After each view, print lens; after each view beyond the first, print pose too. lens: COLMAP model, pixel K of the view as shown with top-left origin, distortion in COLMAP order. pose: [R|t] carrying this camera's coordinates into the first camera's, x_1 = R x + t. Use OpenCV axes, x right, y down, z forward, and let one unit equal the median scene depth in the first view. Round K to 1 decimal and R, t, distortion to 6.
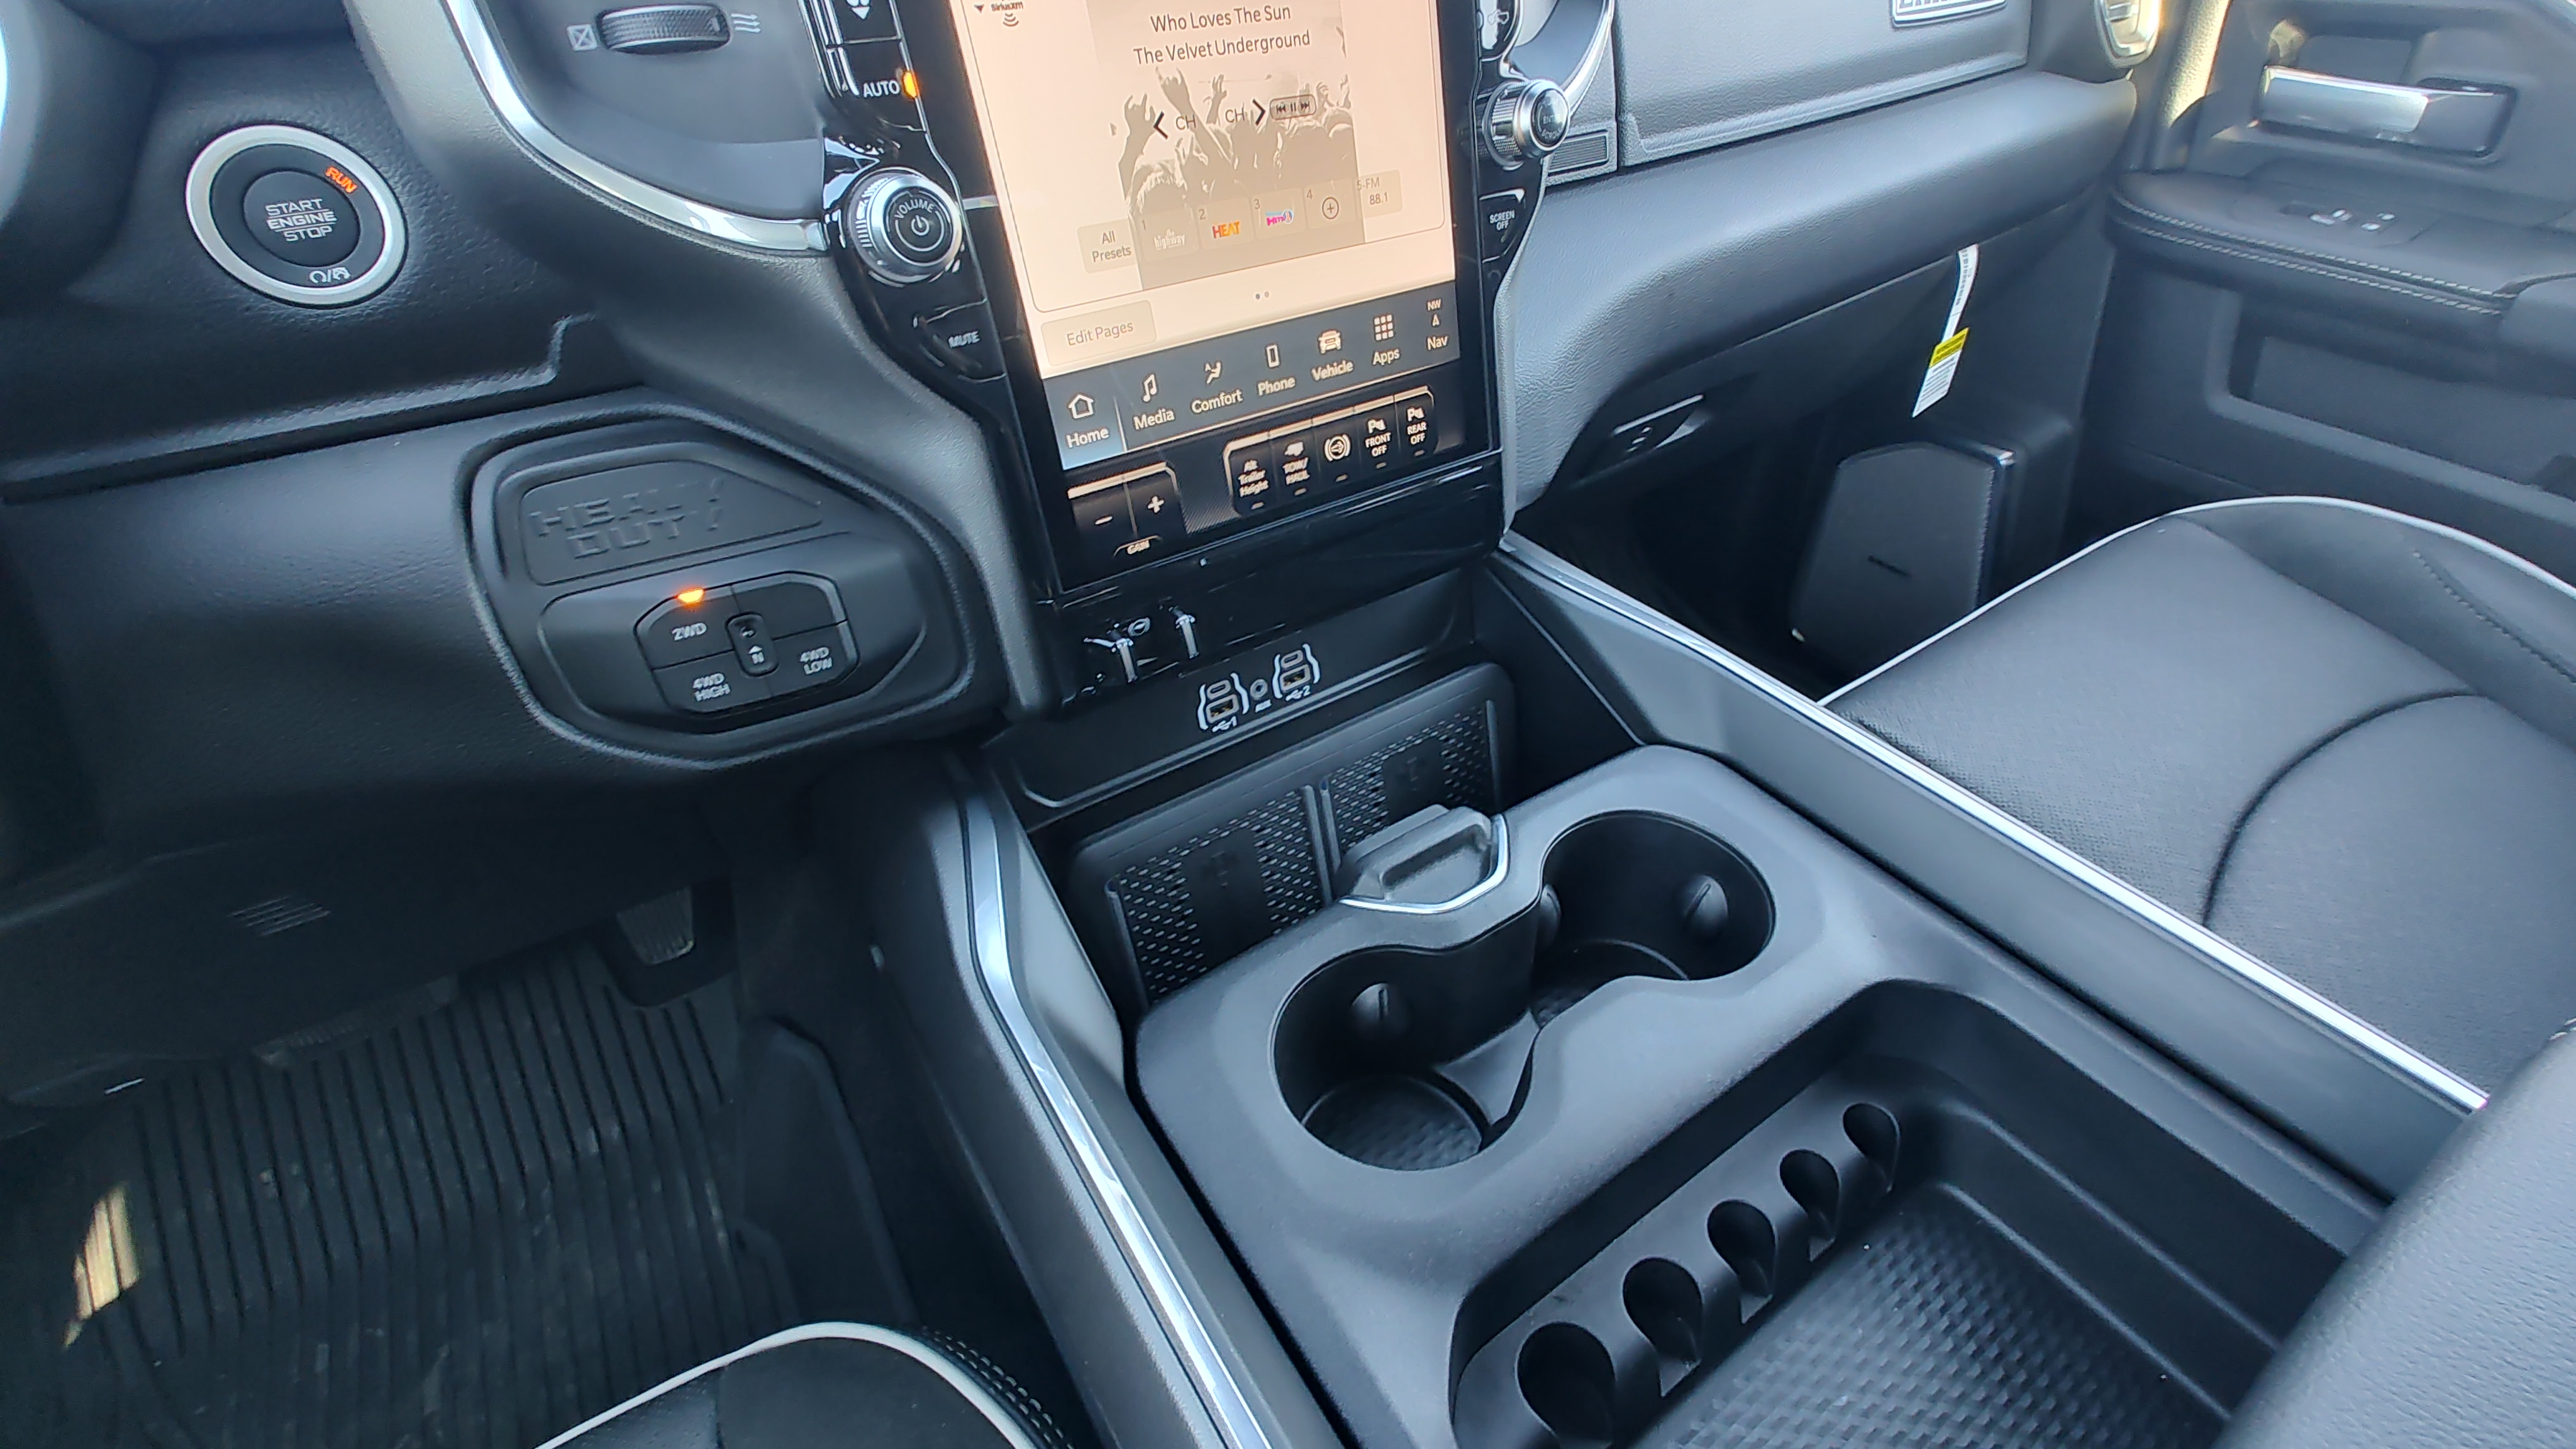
lens RADIAL K [[1047.1, 0, 1294.8], [0, 1047.1, 698.5], [0, 0, 1]] dist [-0.008905, 0.001226]
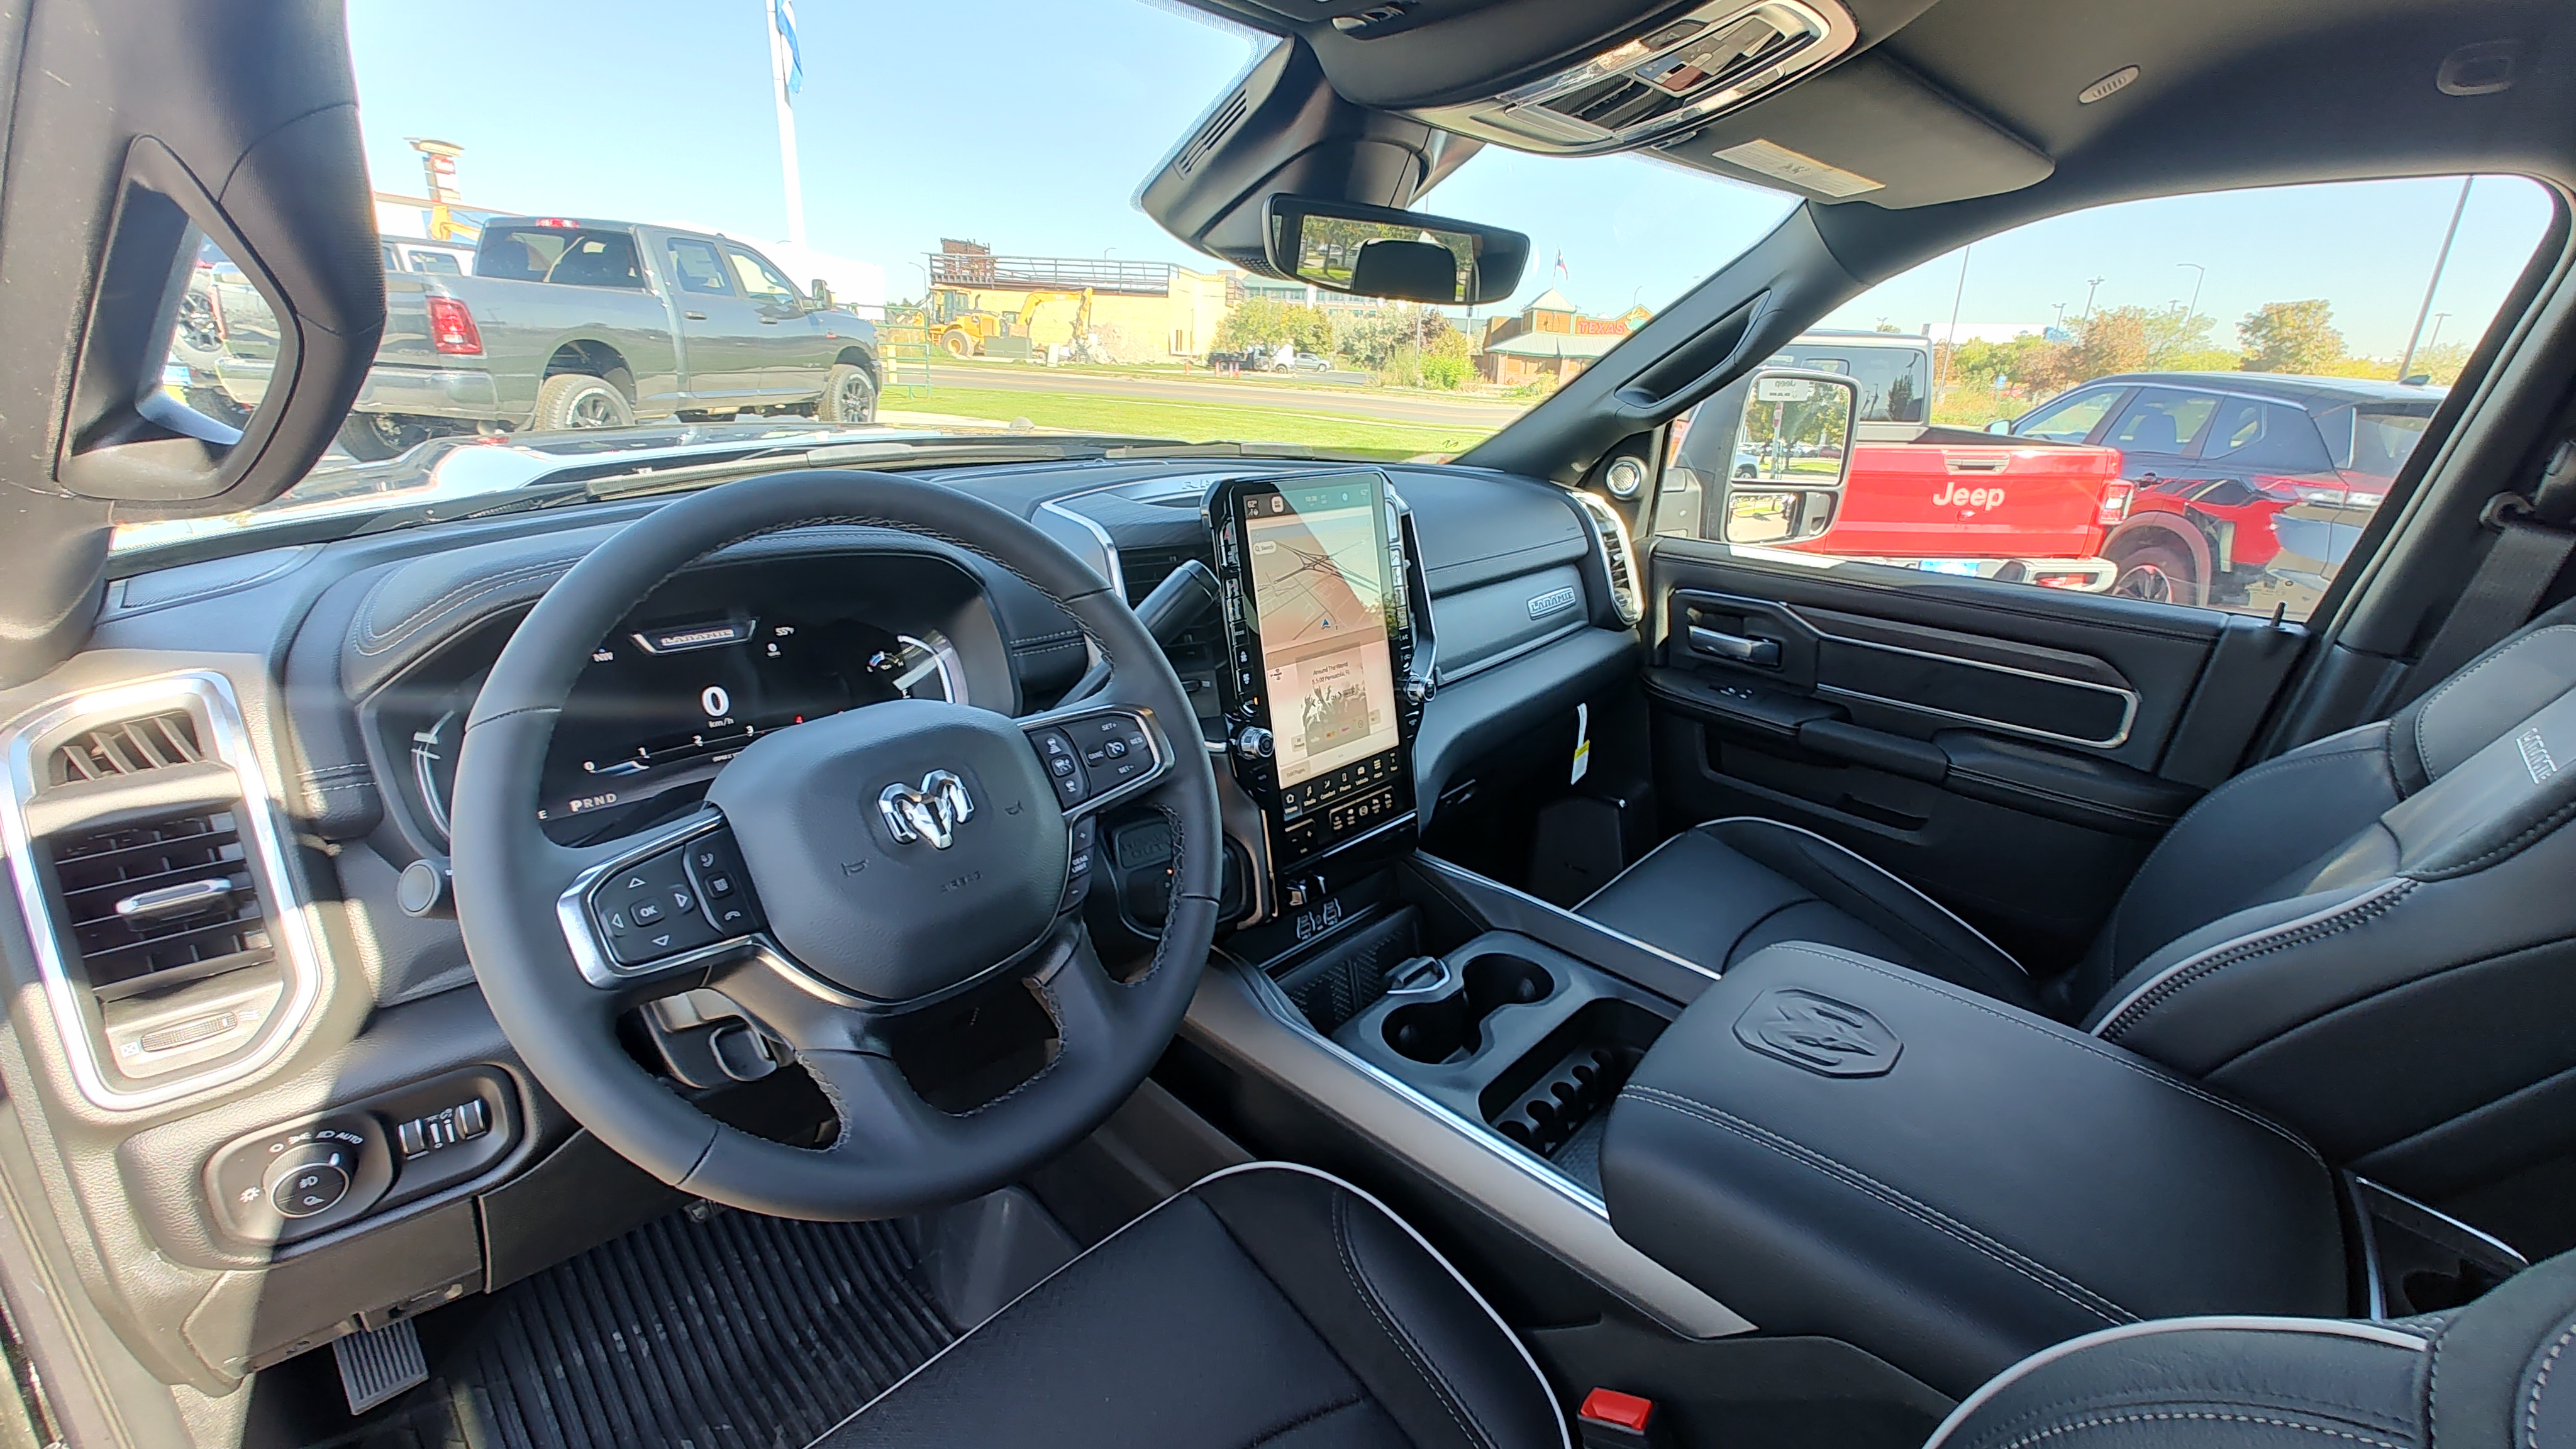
lens RADIAL K [[1047.1, 0, 1271.8], [0, 1047.1, 734.3], [0, 0, 1]] dist [-0.008905, 0.001226]
pose [[0.971914, -0.020251, 0.234465, -0.753355], [0.091013, 0.951115, -0.295121, 0.307178], [-0.217027, 0.308171, 0.926245, -1.330678]]
